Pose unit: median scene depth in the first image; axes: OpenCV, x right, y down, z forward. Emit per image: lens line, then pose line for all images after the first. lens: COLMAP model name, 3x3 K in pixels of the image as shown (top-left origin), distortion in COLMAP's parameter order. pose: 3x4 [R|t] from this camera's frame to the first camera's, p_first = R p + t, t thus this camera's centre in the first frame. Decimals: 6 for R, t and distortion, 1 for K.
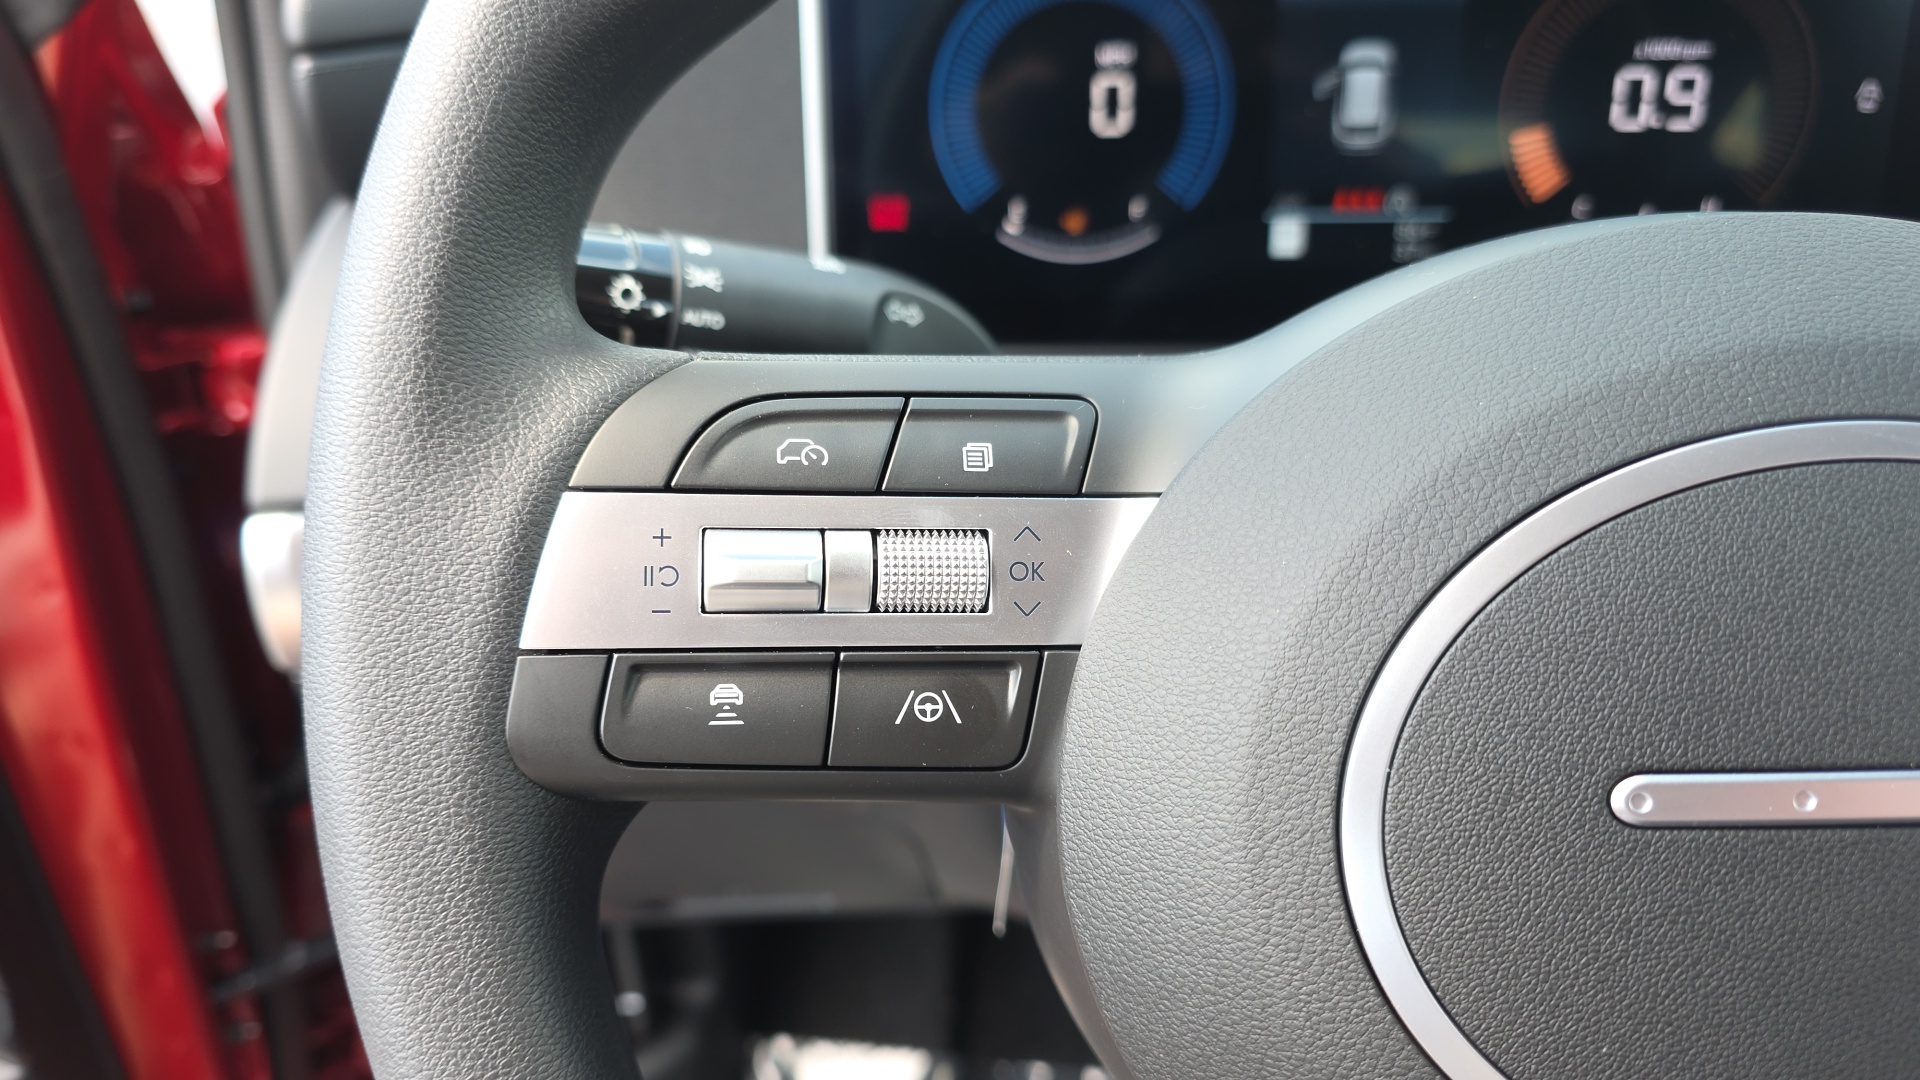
lens RADIAL K [[1348.0, 0, 936.3], [0, 1348.0, 534.4], [0, 0, 1]] dist [-0.017178, -0.003609]
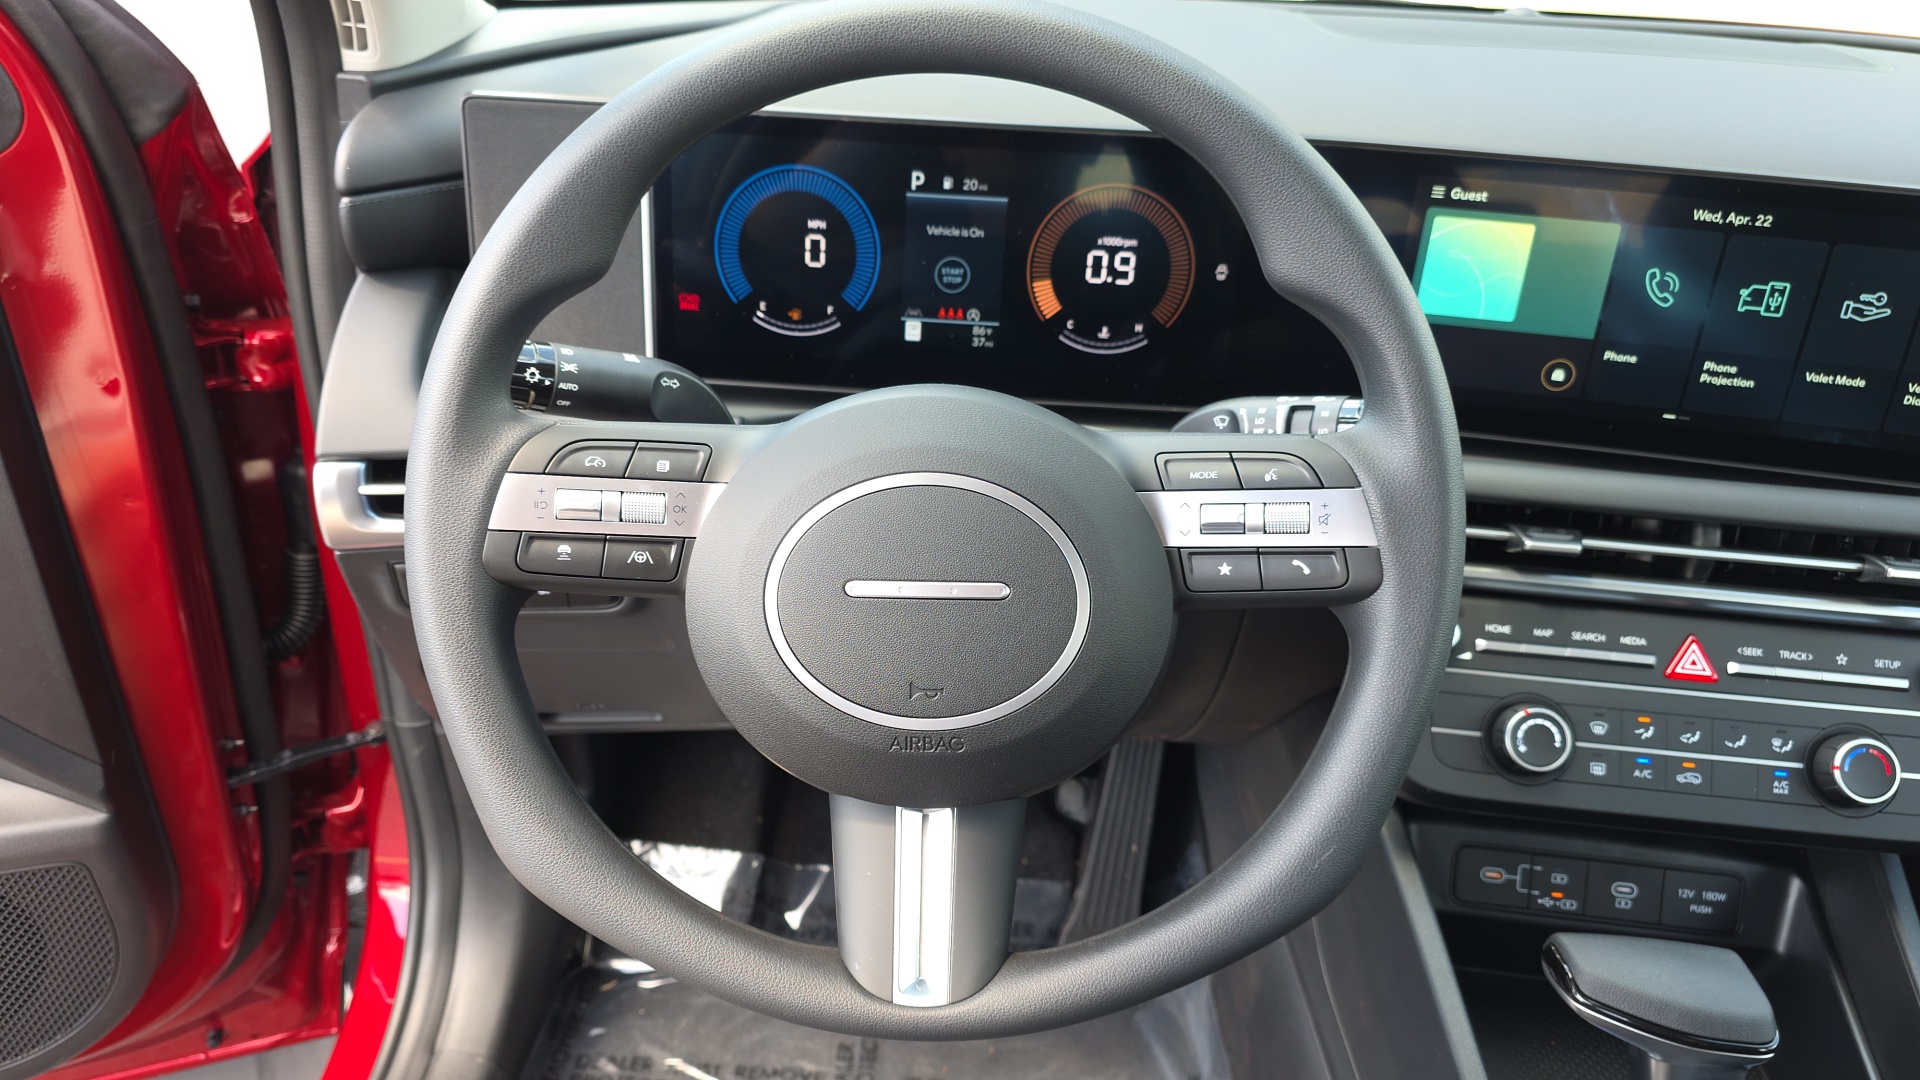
lens RADIAL K [[1326.4, 0, 935.8], [0, 1326.4, 552.9], [0, 0, 1]] dist [0.053772, -0.064023]
pose [[0.996970, 0.039376, 0.067088, 0.278418], [-0.043084, 0.997570, 0.054751, -0.036559], [-0.064769, -0.057476, 0.996244, -1.170497]]
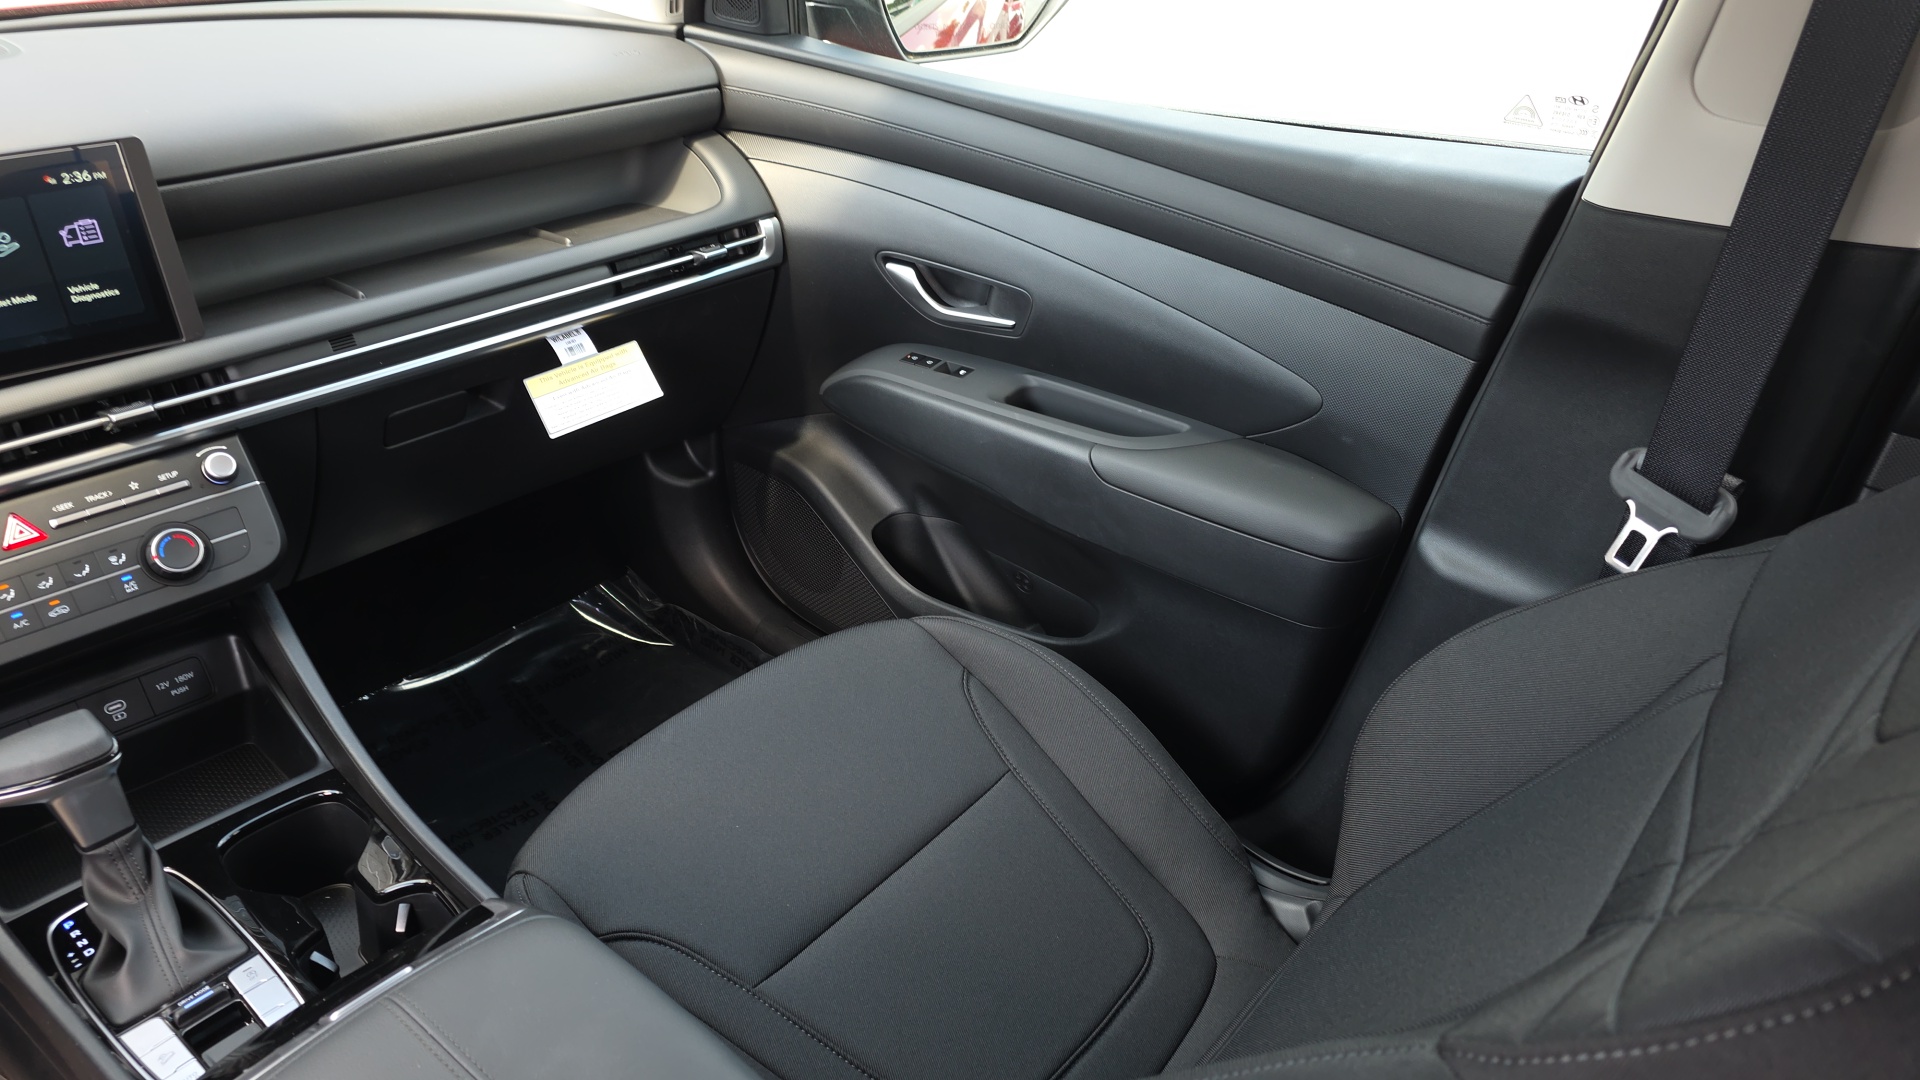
lens RADIAL K [[1297.5, 0, 951.2], [0, 1297.5, 538.9], [0, 0, 1]] dist [0.053165, -0.057091]
pose [[0.603508, -0.378987, 0.701532, 0.980070], [0.328990, 0.919794, 0.213878, 0.327014], [-0.726322, 0.101720, 0.679786, -2.677062]]
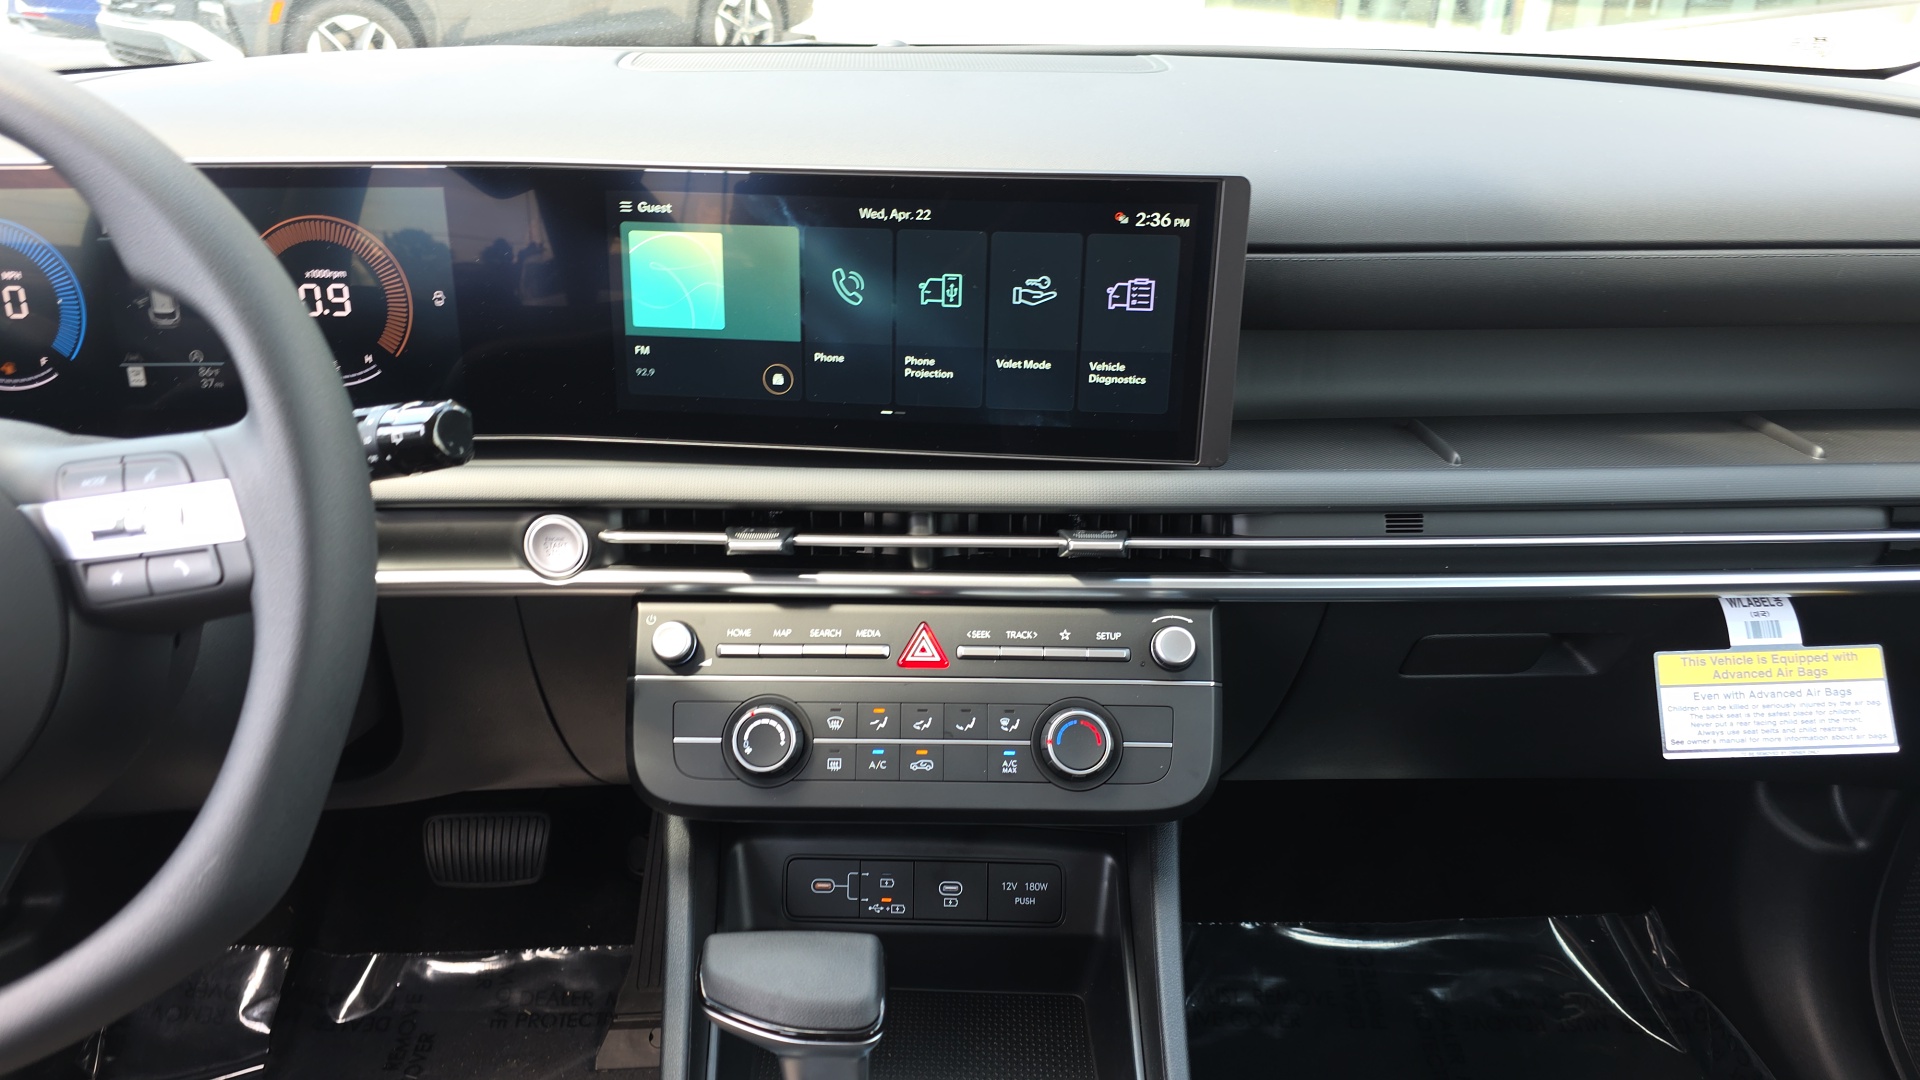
lens RADIAL K [[1312.1, 0, 937.5], [0, 1312.1, 548.6], [0, 0, 1]] dist [0.082225, -0.096275]
pose [[0.992264, -0.031677, 0.120033, 1.619811], [0.033404, 0.999365, -0.012402, 0.085556], [-0.119564, 0.016315, 0.992692, -1.250607]]
